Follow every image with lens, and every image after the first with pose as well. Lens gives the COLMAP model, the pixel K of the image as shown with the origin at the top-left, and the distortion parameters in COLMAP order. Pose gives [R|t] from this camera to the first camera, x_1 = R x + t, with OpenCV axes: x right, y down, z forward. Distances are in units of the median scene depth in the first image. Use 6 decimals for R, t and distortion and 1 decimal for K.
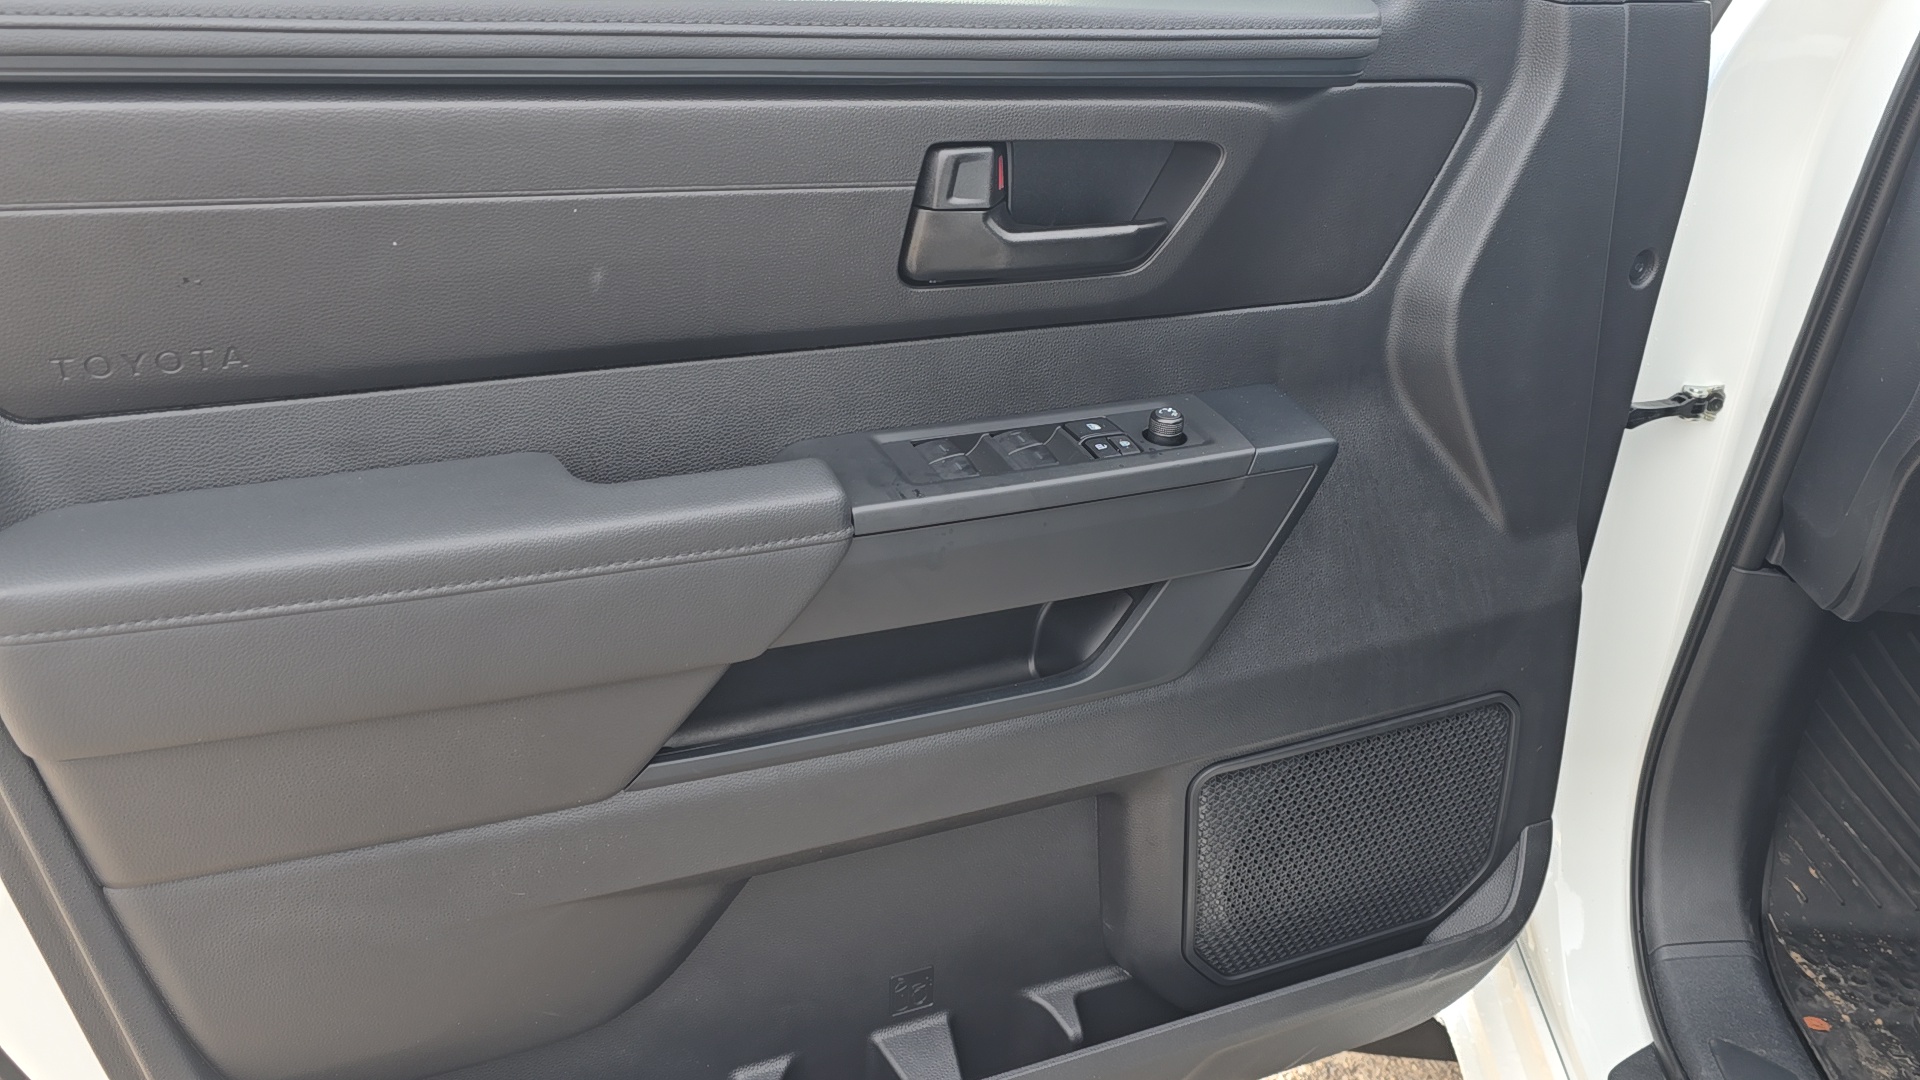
lens RADIAL K [[1597.1, 0, 974.8], [0, 1597.1, 552.0], [0, 0, 1]] dist [-0.004502, 0.010784]
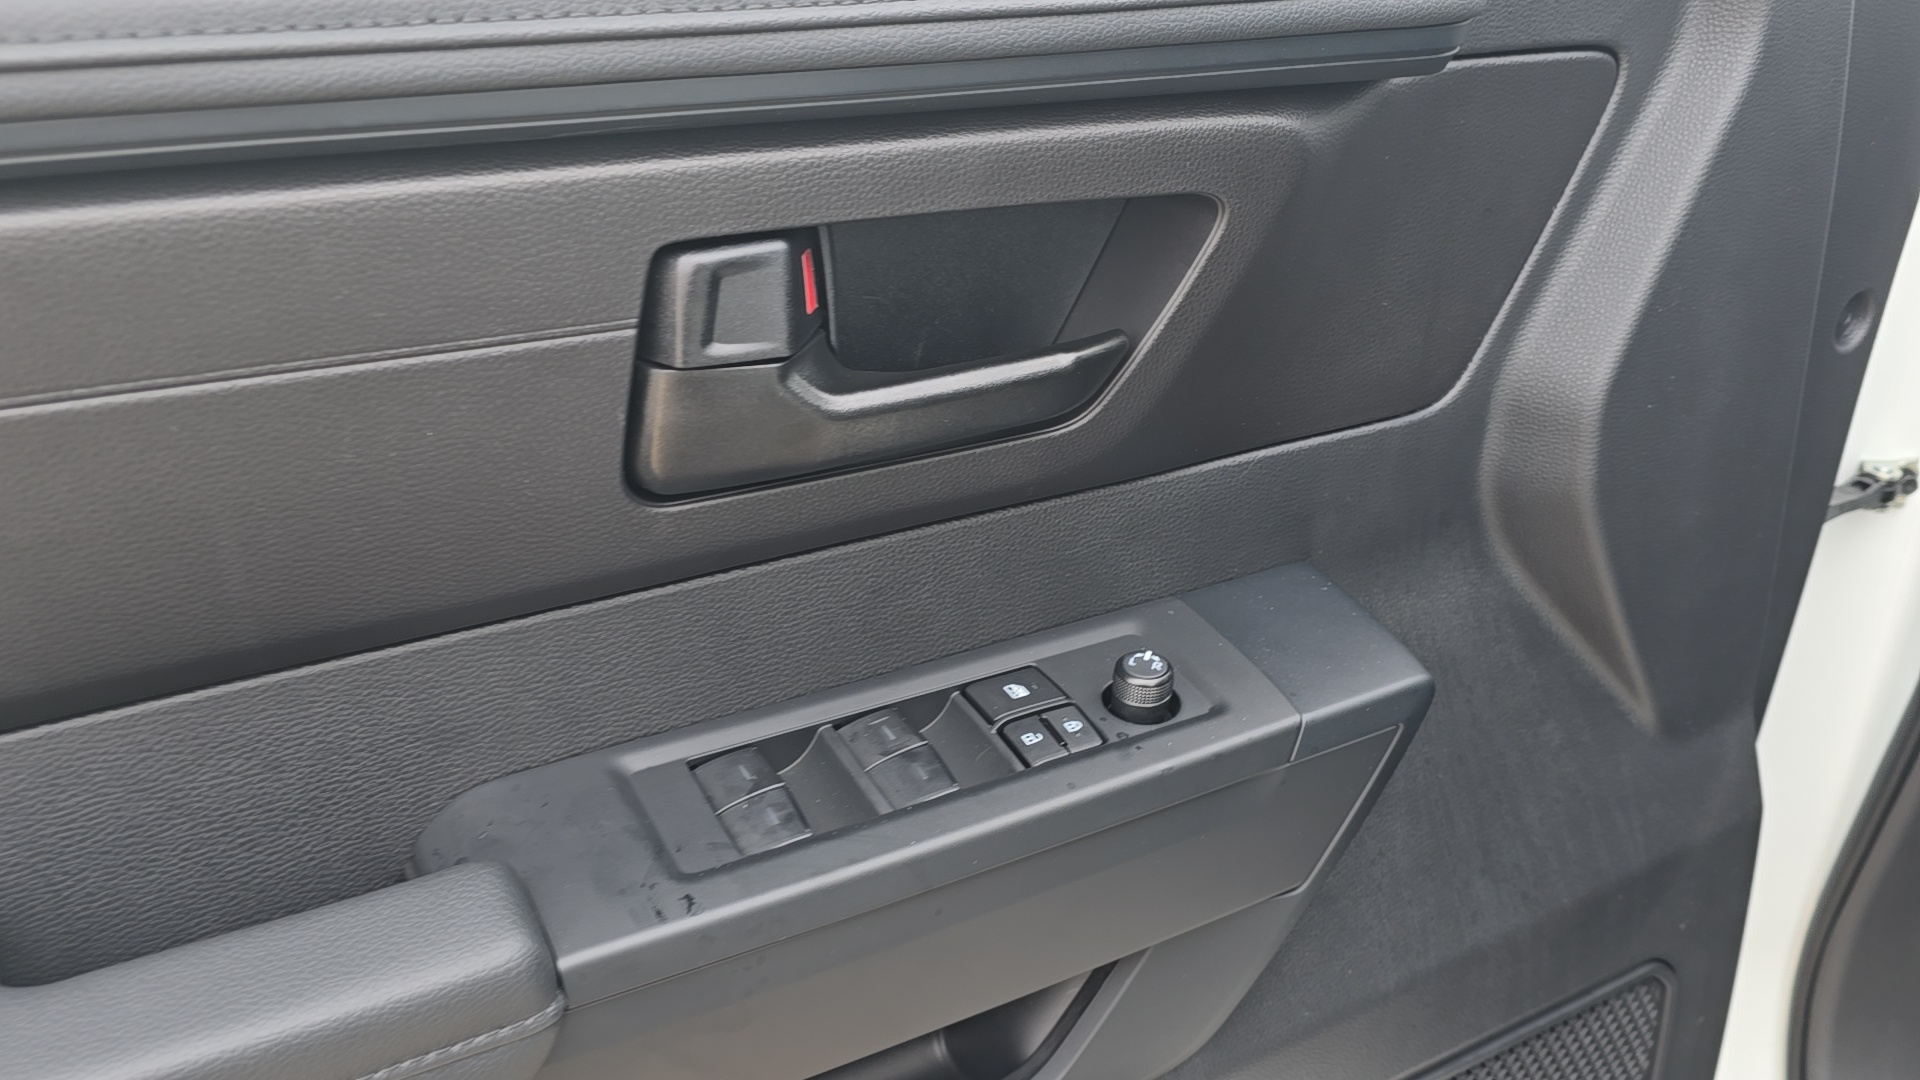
lens RADIAL K [[1597.1, 0, 966.0], [0, 1597.1, 526.7], [0, 0, 1]] dist [-0.004502, 0.010784]
pose [[0.997309, -0.062301, 0.038636, 0.038959], [0.061674, 0.997948, 0.017195, -0.151583], [-0.039628, -0.014766, 0.999105, 0.441172]]
